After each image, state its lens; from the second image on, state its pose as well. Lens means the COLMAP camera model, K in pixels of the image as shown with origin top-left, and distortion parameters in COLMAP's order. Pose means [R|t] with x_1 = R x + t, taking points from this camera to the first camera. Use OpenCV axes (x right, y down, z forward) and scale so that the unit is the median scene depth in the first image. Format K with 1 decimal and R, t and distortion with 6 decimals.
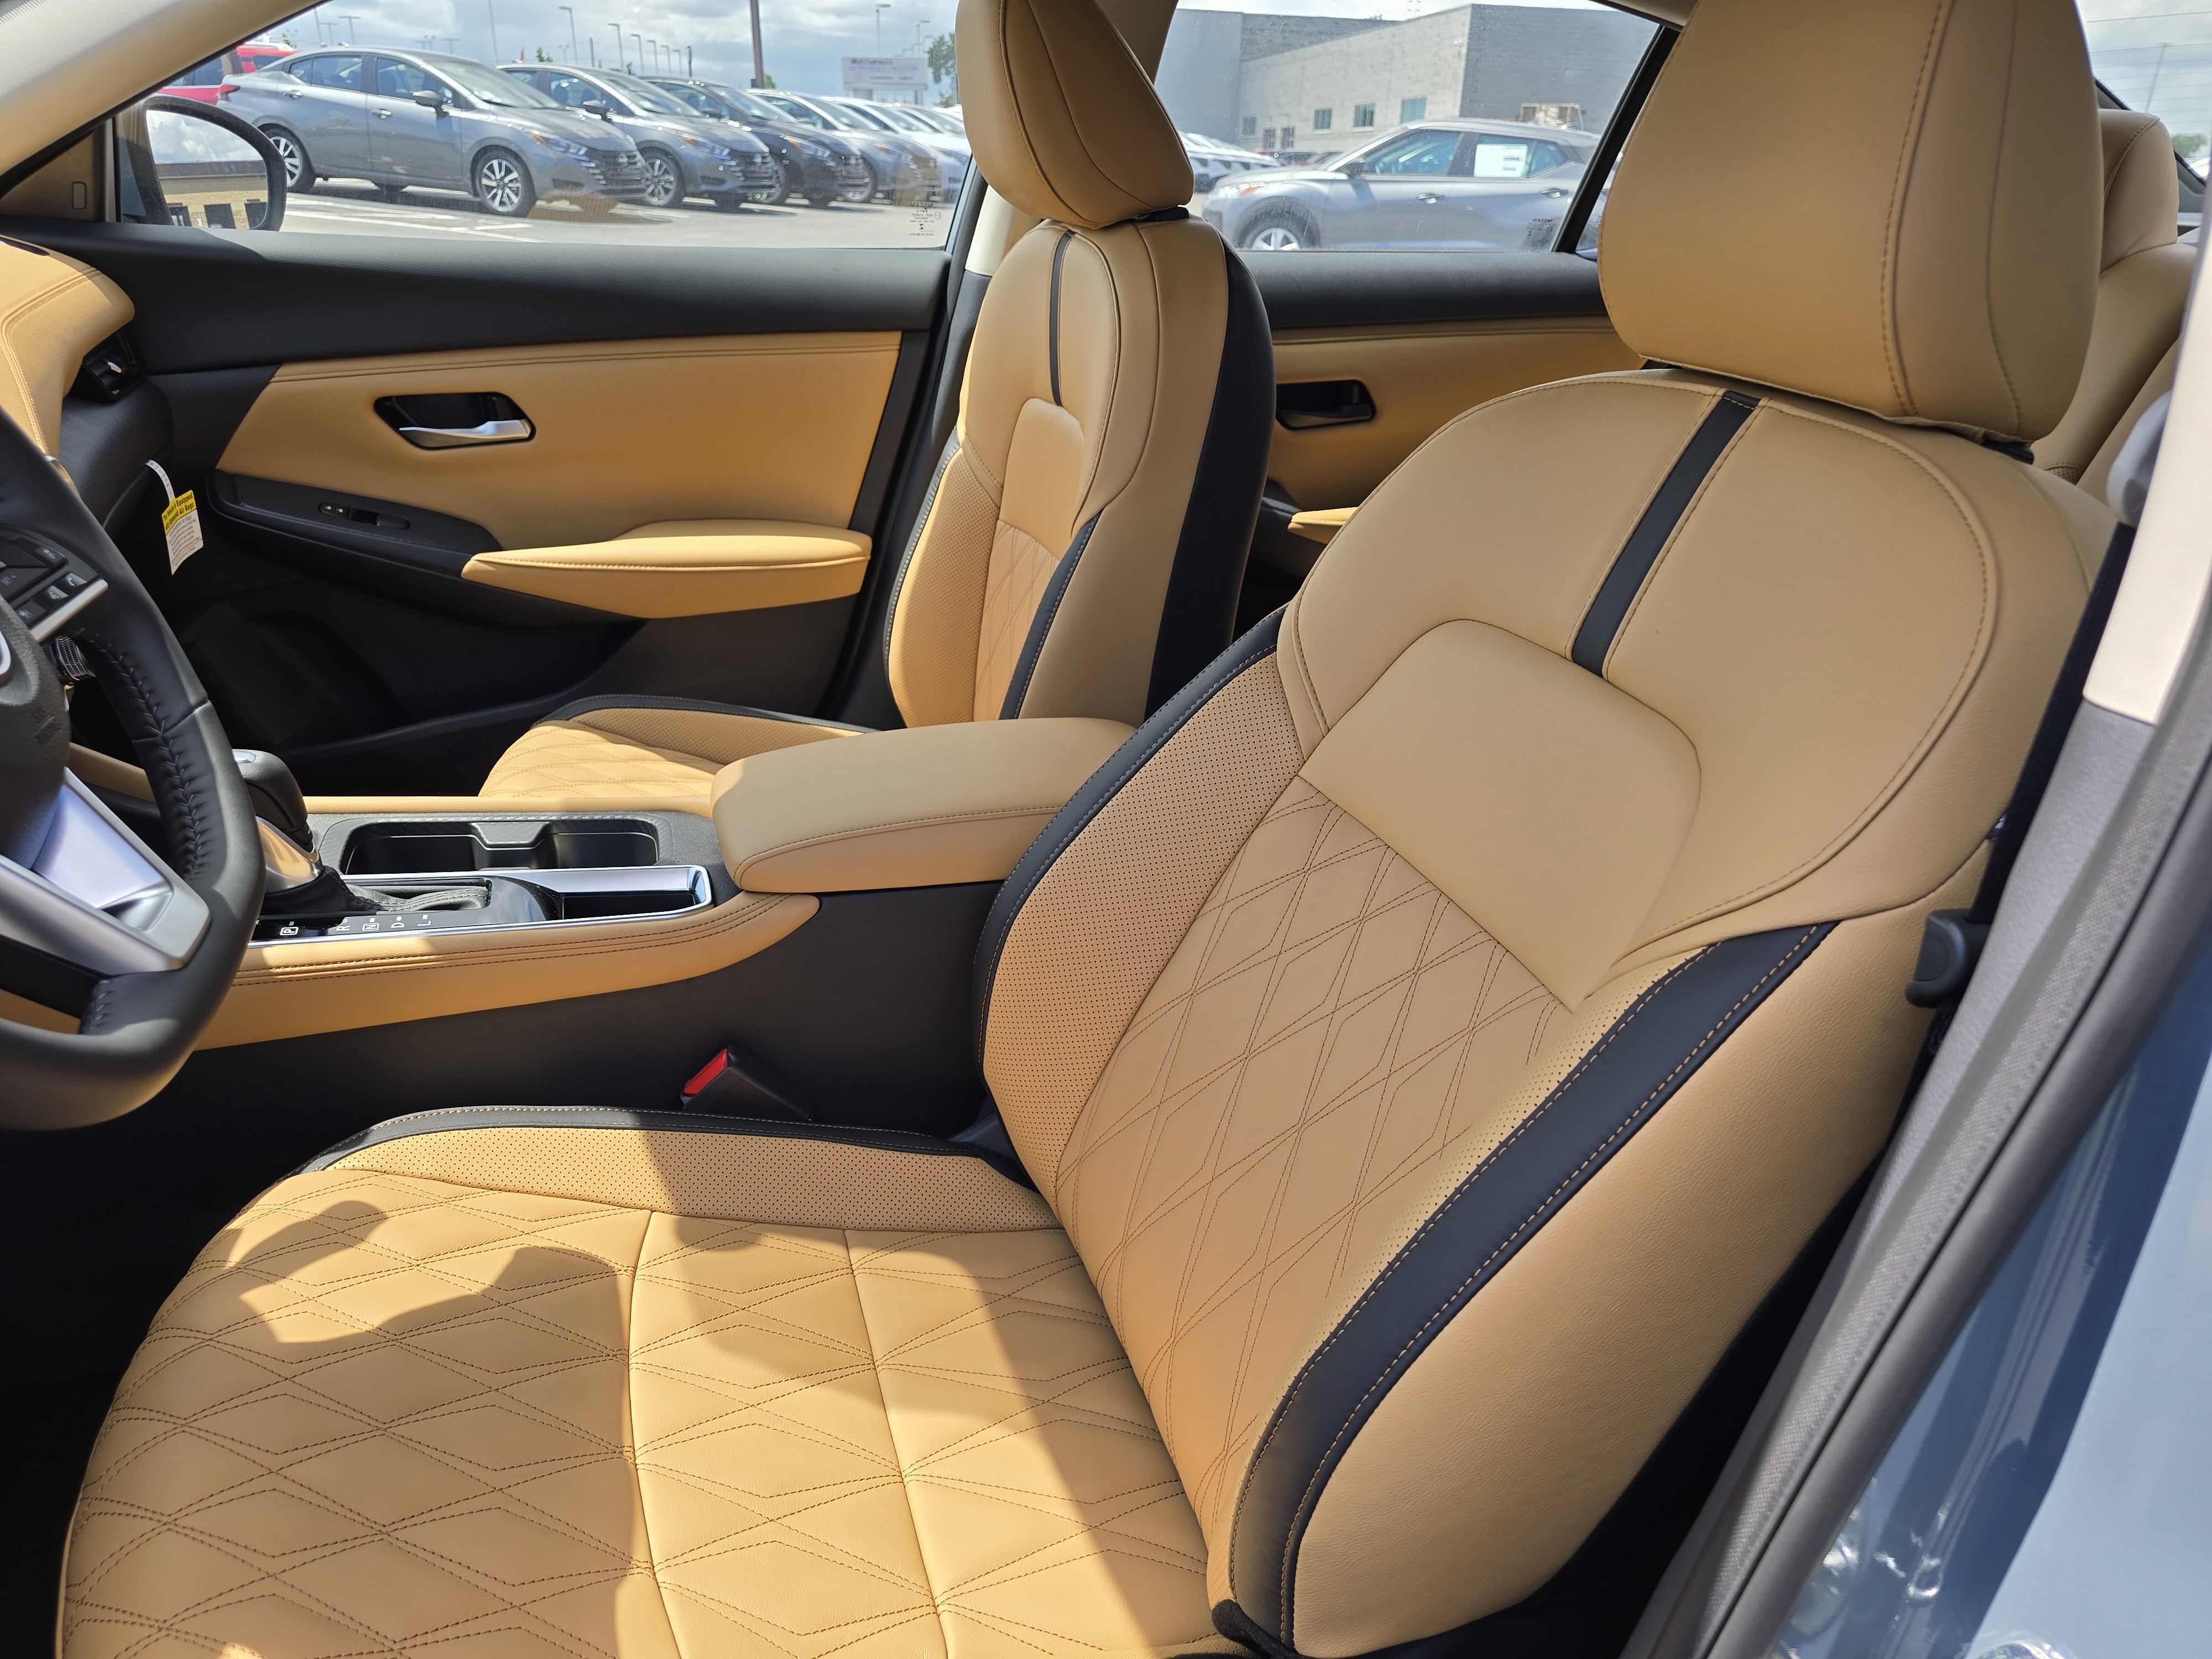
lens RADIAL K [[1510.9, 0, 1096.9], [0, 1510.9, 834.7], [0, 0, 1]] dist [0.048170, -0.052646]
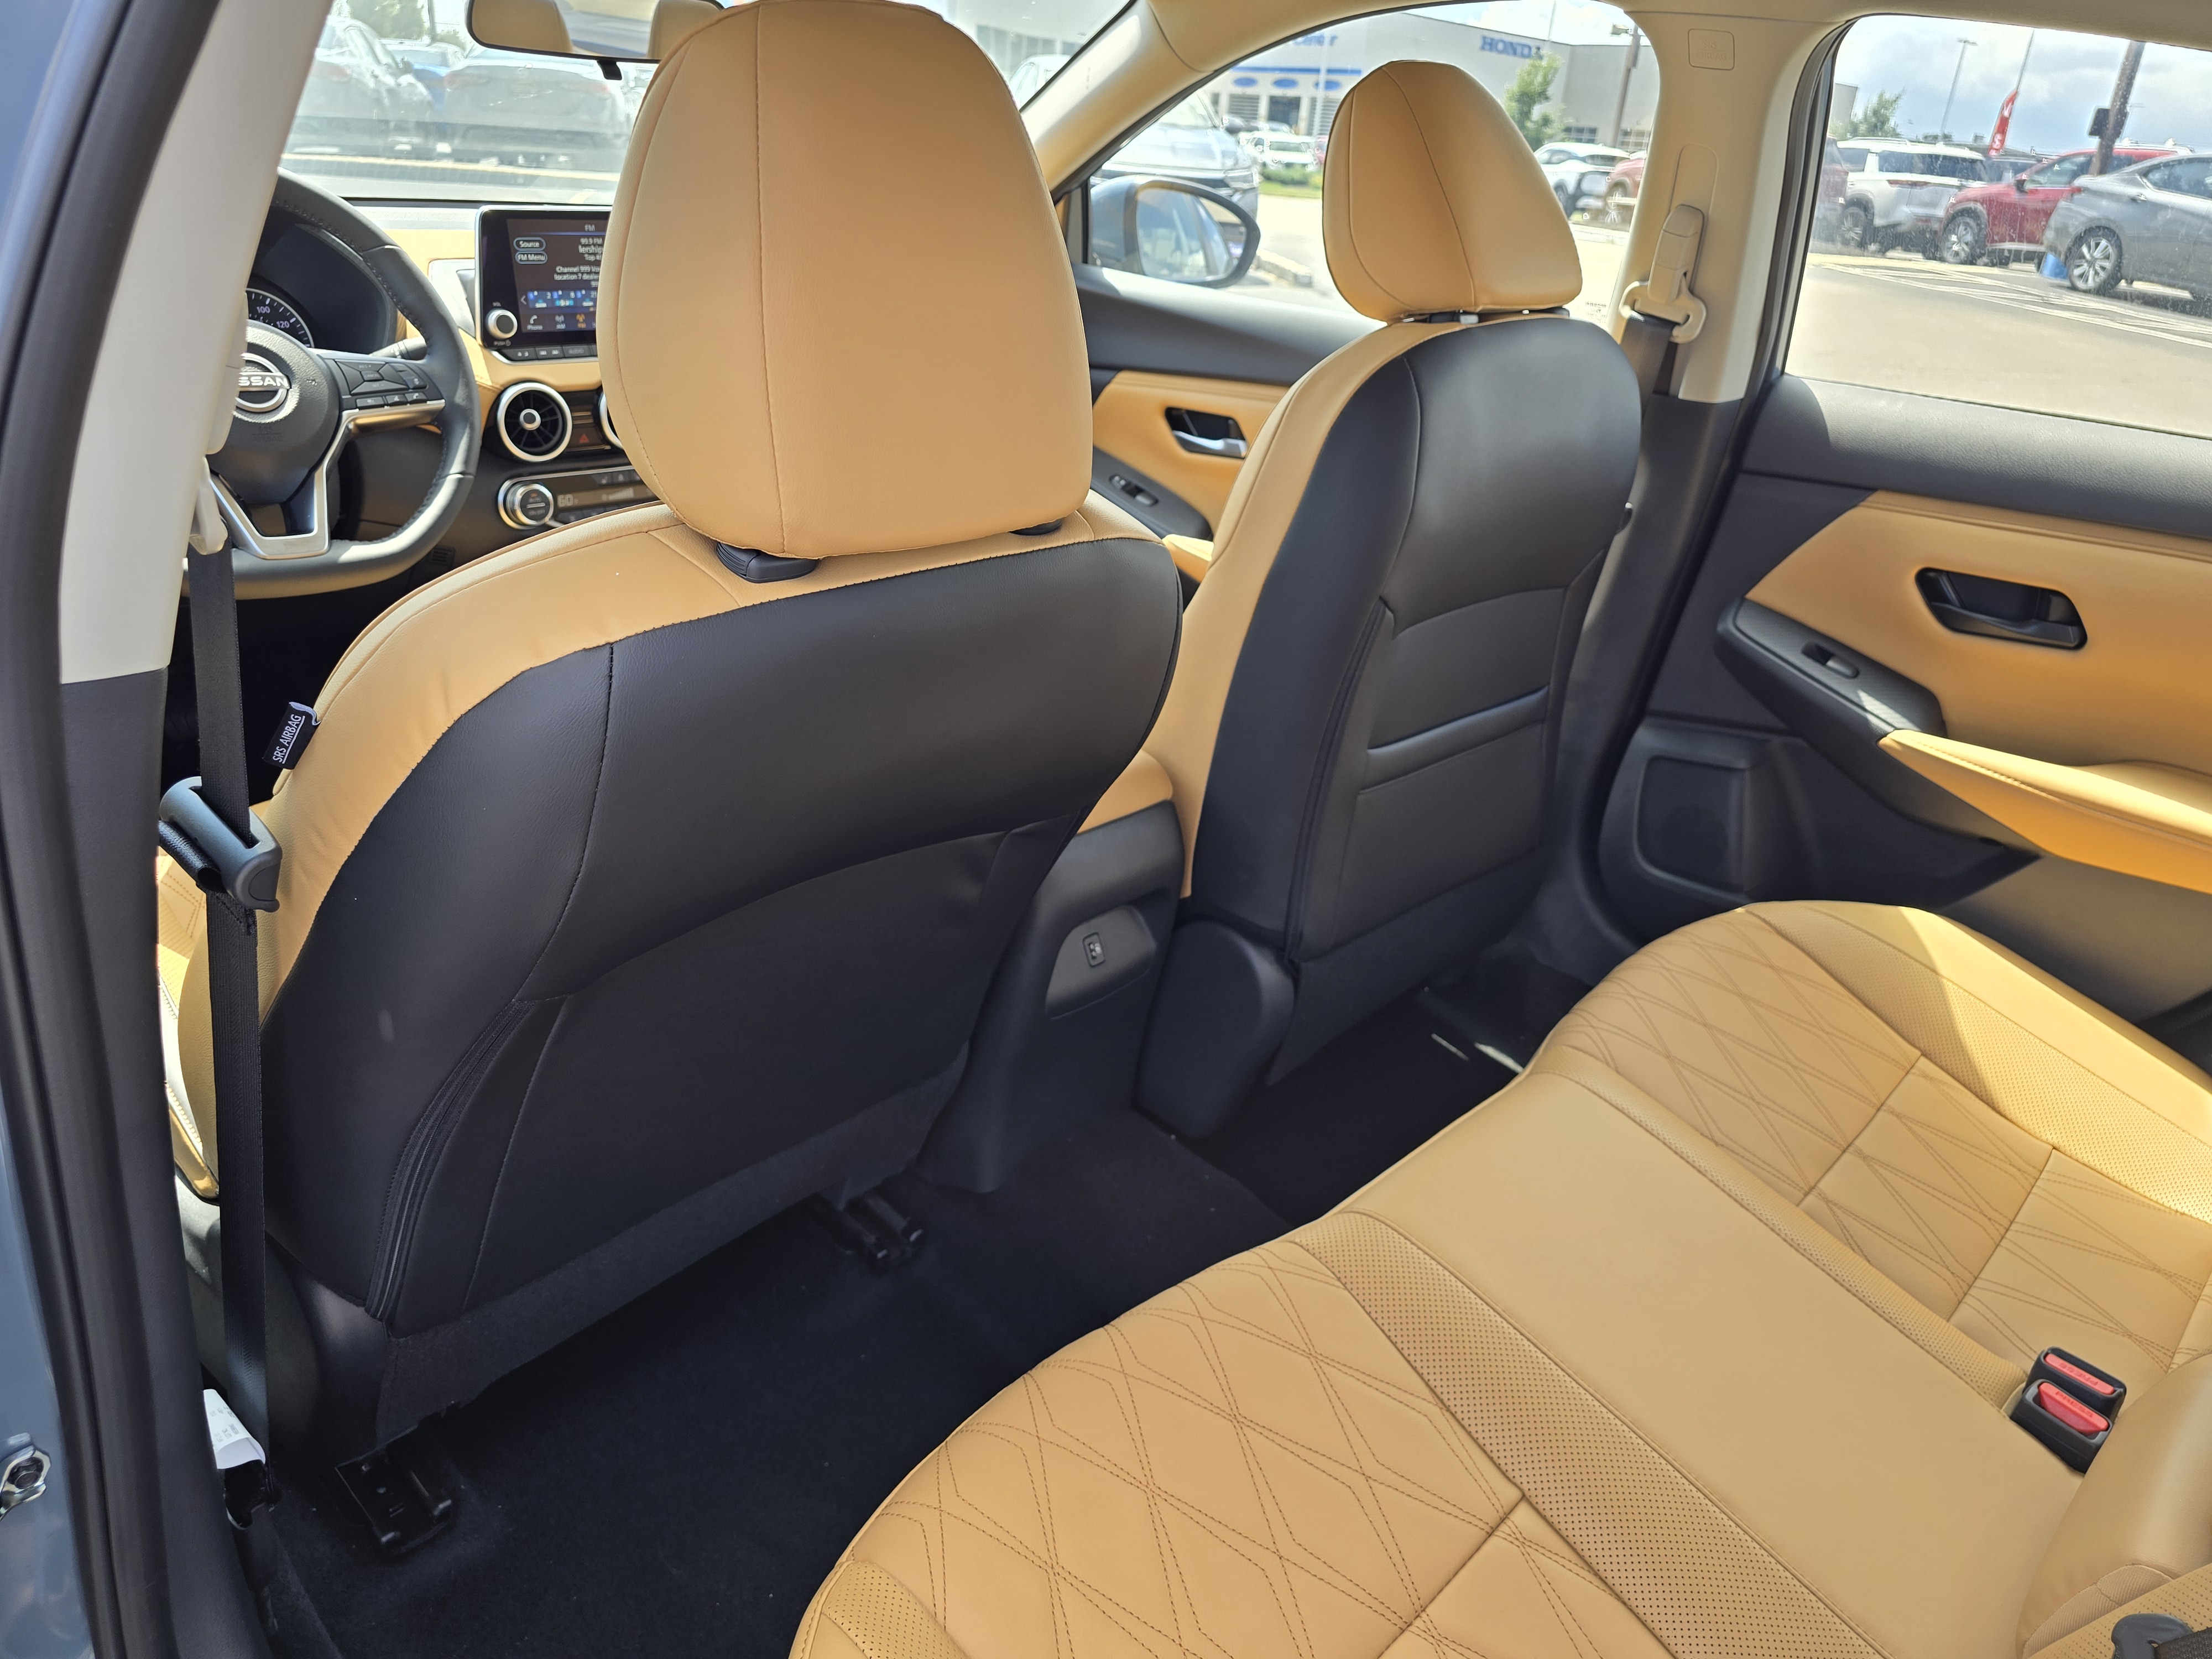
lens RADIAL K [[1510.9, 0, 1119.2], [0, 1510.9, 821.1], [0, 0, 1]] dist [0.048170, -0.052646]
pose [[0.489793, 0.360836, -0.793662, 1.138320], [-0.408698, 0.899139, 0.156570, -0.254636], [0.770109, 0.247682, 0.587865, 0.480693]]
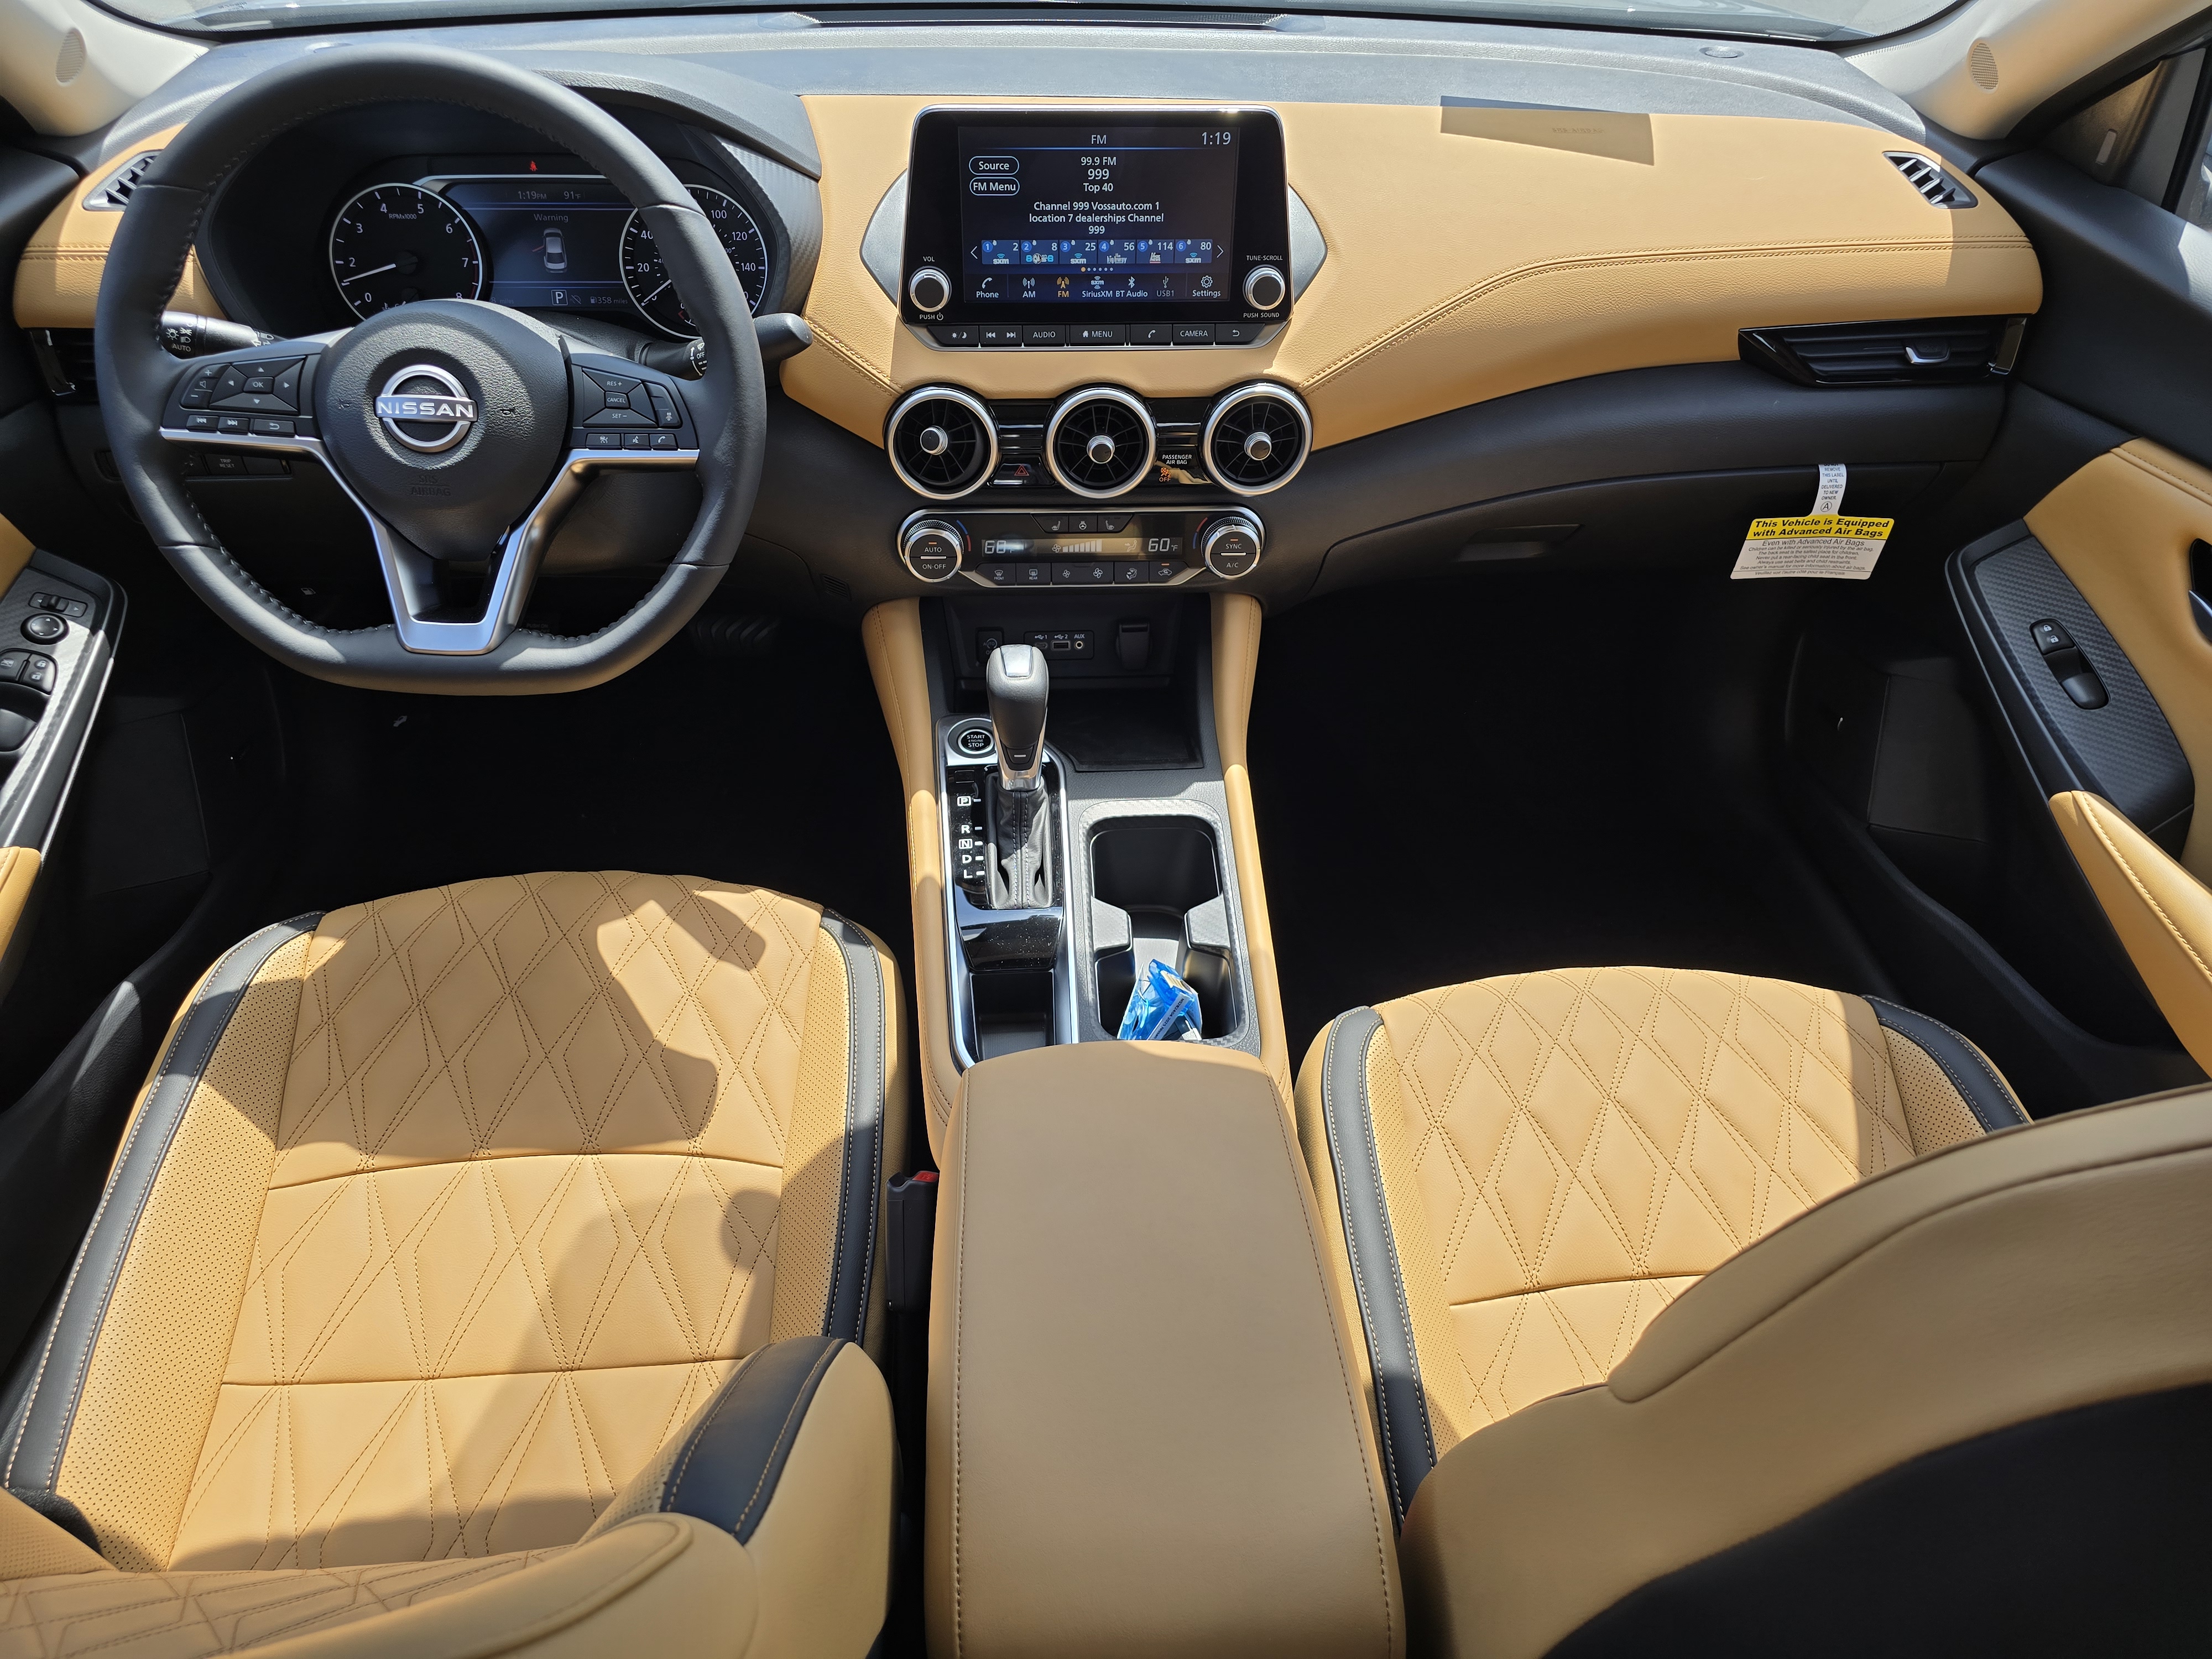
lens RADIAL K [[1510.9, 0, 1101.5], [0, 1510.9, 840.7], [0, 0, 1]] dist [0.048170, -0.052646]
pose [[-0.232158, 0.578339, -0.782065, 0.364630], [-0.429965, 0.660194, 0.615852, -0.671122], [0.872486, 0.479236, 0.095397, 0.995179]]
